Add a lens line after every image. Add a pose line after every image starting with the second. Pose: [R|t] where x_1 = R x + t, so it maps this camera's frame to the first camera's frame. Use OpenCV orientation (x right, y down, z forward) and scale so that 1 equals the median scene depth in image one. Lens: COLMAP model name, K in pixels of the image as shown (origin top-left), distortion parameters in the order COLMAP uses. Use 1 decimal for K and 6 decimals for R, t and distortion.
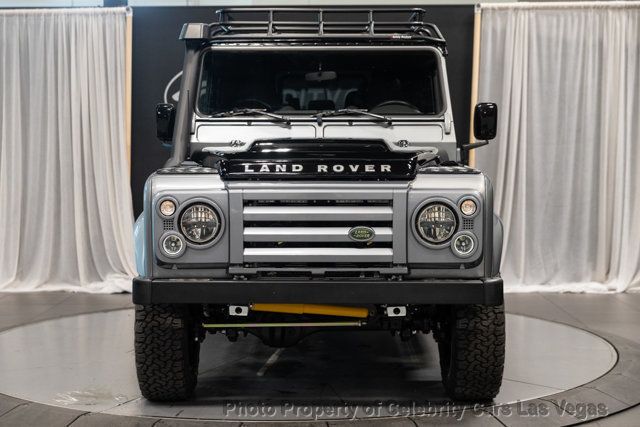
lens RADIAL K [[1167.7, 0, 320.5], [0, 1167.7, 217.1], [0, 0, 1]] dist [0.023590, 0.000000]
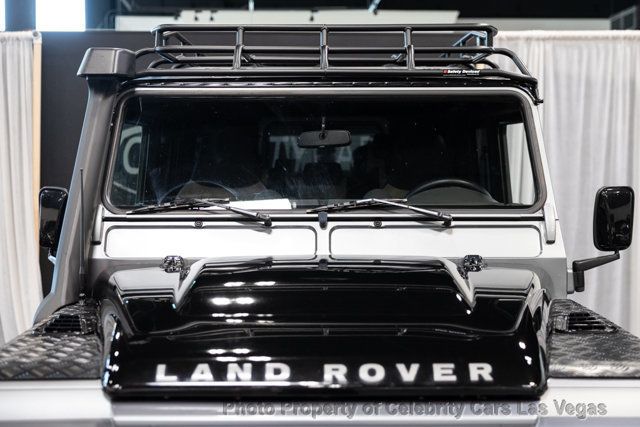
lens RADIAL K [[1028.2, 0, 318.1], [0, 1028.2, 206.9], [0, 0, 1]] dist [0.053989, 0.000000]
pose [[0.999994, -0.000896, 0.003363, -0.004778], [0.000973, 0.999738, -0.022861, -0.077209], [-0.003342, 0.022864, 0.999733, 0.502302]]
